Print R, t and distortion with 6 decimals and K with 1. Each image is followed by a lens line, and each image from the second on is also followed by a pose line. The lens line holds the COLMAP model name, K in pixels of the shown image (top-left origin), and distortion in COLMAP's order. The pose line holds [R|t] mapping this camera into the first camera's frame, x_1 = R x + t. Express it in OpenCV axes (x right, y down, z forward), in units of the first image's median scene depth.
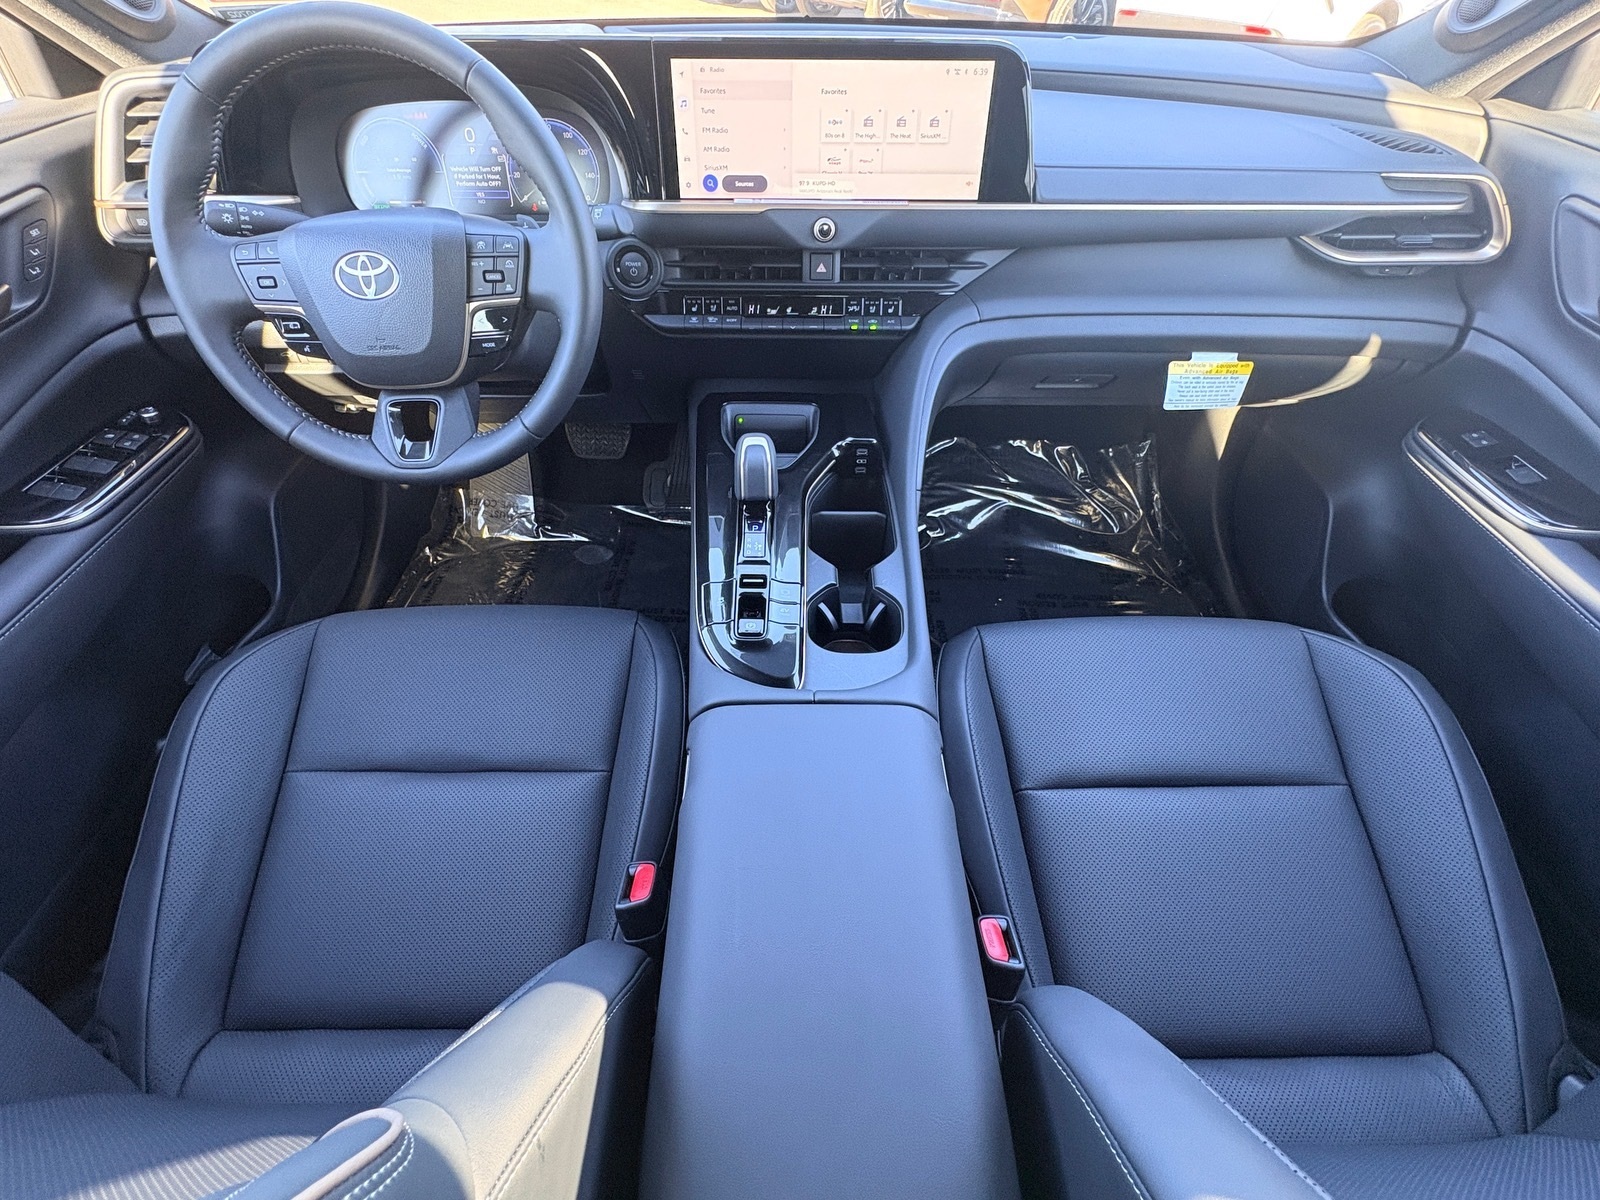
lens RADIAL K [[725.8, 0, 795.0], [0, 725.8, 596.0], [0, 0, 1]] dist [-0.000571, 0.001339]
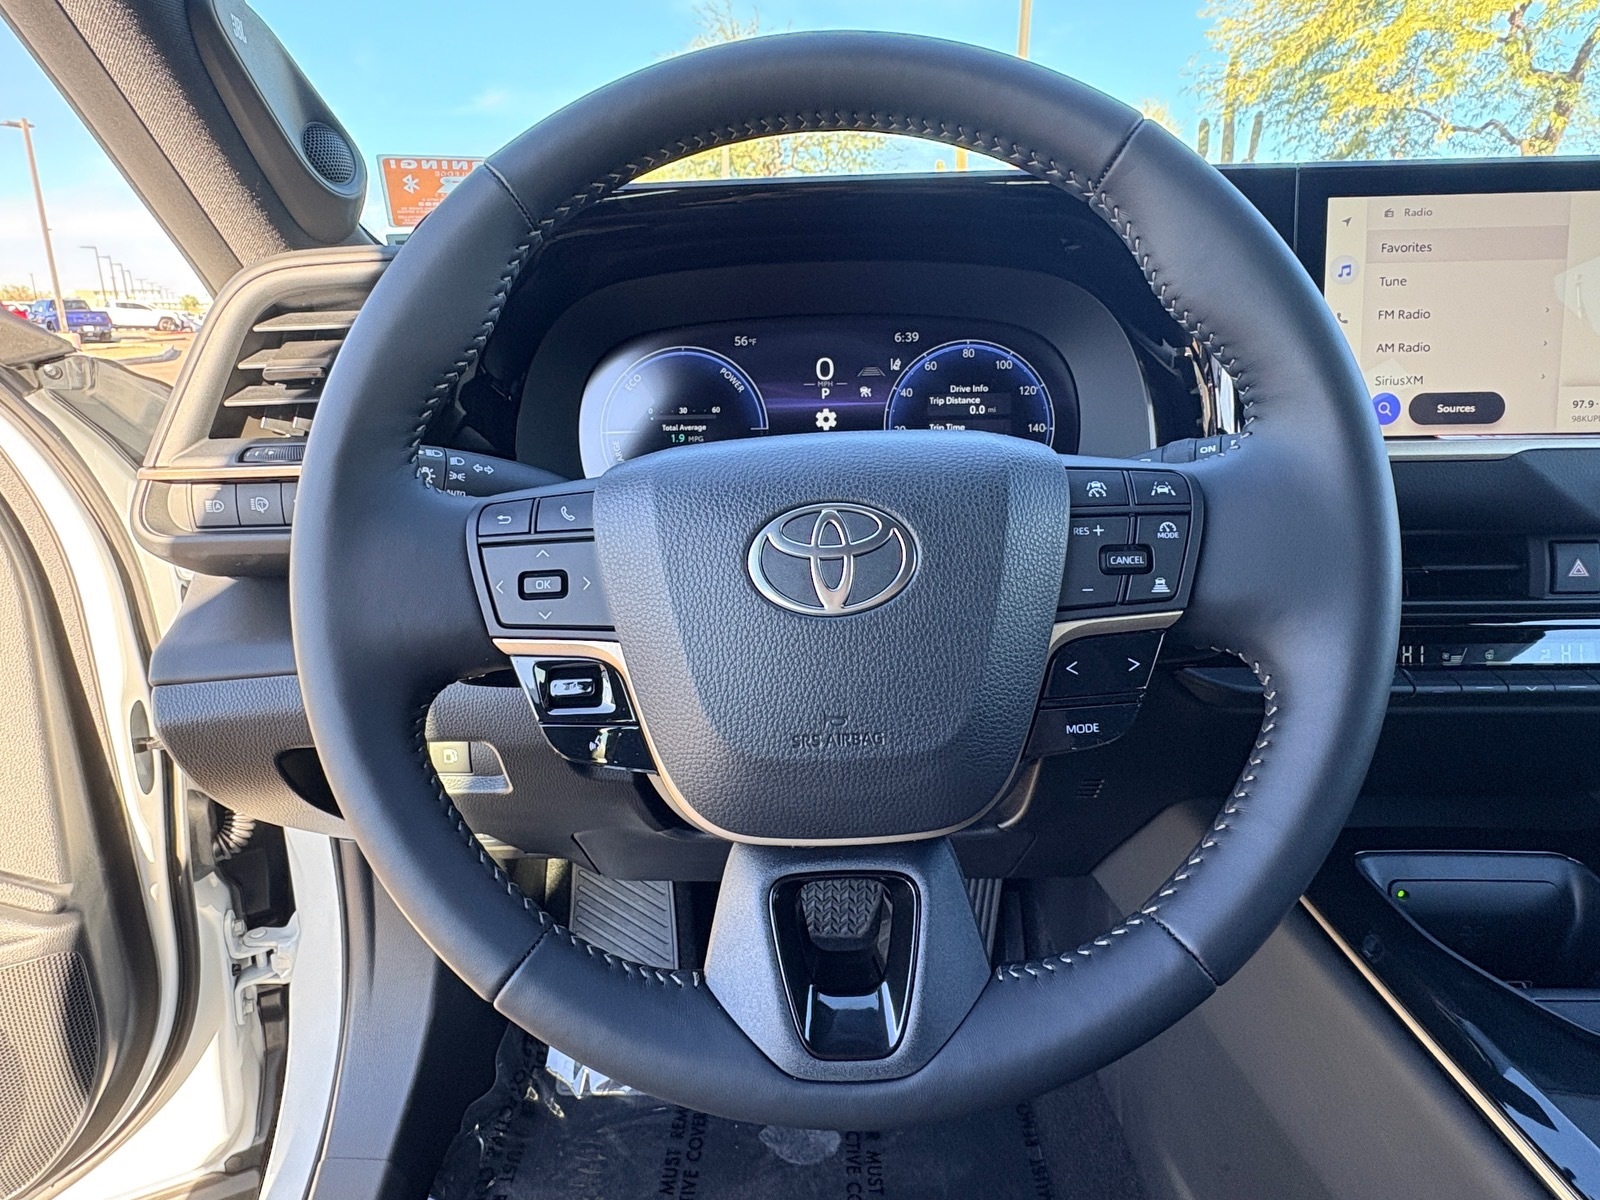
lens RADIAL K [[960.1, 0, 777.0], [0, 960.1, 596.1], [0, 0, 1]] dist [-0.000072, -0.000281]
pose [[0.999119, -0.017602, -0.038087, -0.494921], [-0.001887, 0.887978, -0.459881, -0.159478], [0.041915, 0.459548, 0.887163, 0.465335]]
